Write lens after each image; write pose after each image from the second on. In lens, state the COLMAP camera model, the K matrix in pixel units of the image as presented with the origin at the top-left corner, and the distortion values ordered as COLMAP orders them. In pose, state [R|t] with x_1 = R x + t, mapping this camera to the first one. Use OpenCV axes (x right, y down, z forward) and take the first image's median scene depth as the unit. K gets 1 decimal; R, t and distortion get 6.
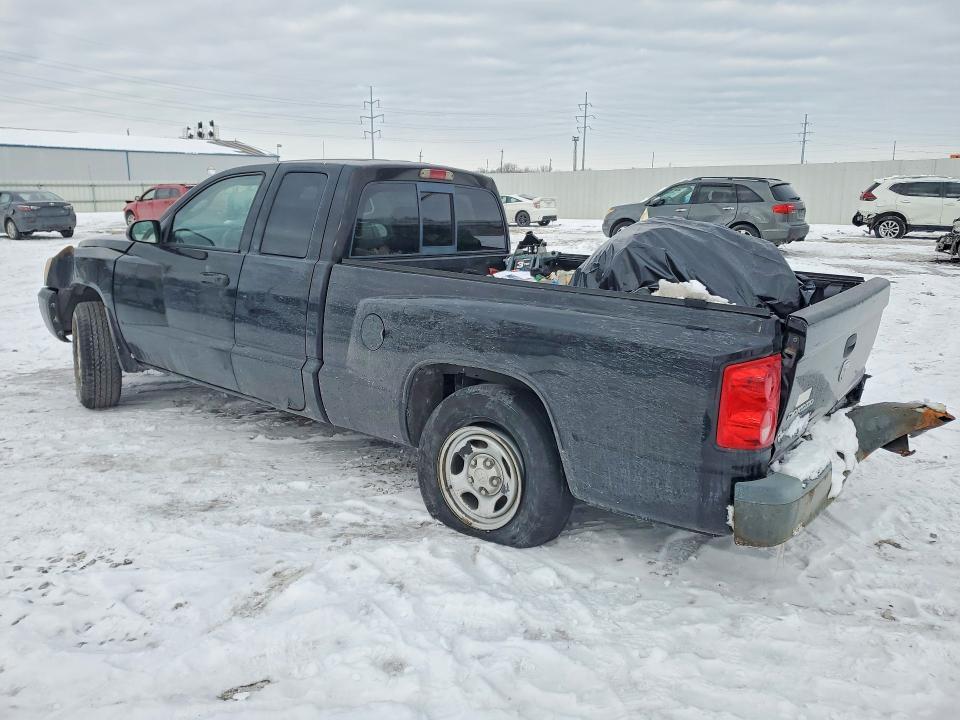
lens RADIAL K [[739.2, 0, 474.2], [0, 739.2, 358.9], [0, 0, 1]] dist [0.003000, 0.006329]
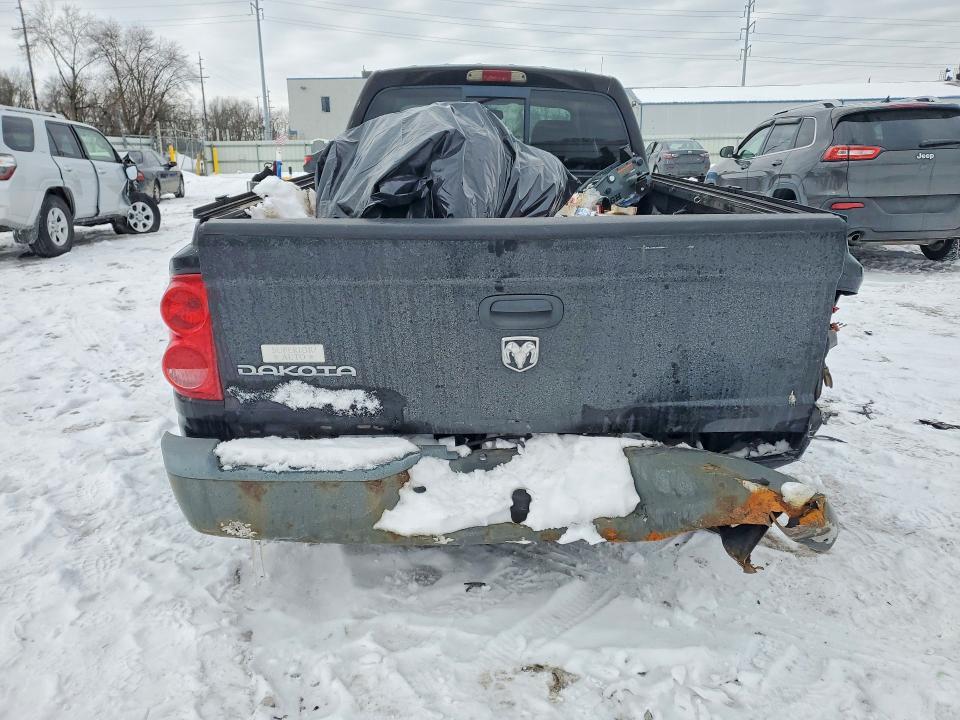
lens RADIAL K [[739.2, 0, 474.2], [0, 739.2, 358.9], [0, 0, 1]] dist [0.003000, 0.006329]
pose [[0.612191, 0.201905, -0.764497, 0.750206], [-0.157189, 0.978628, 0.132584, -0.039101], [0.774928, 0.039004, 0.630845, 0.497577]]
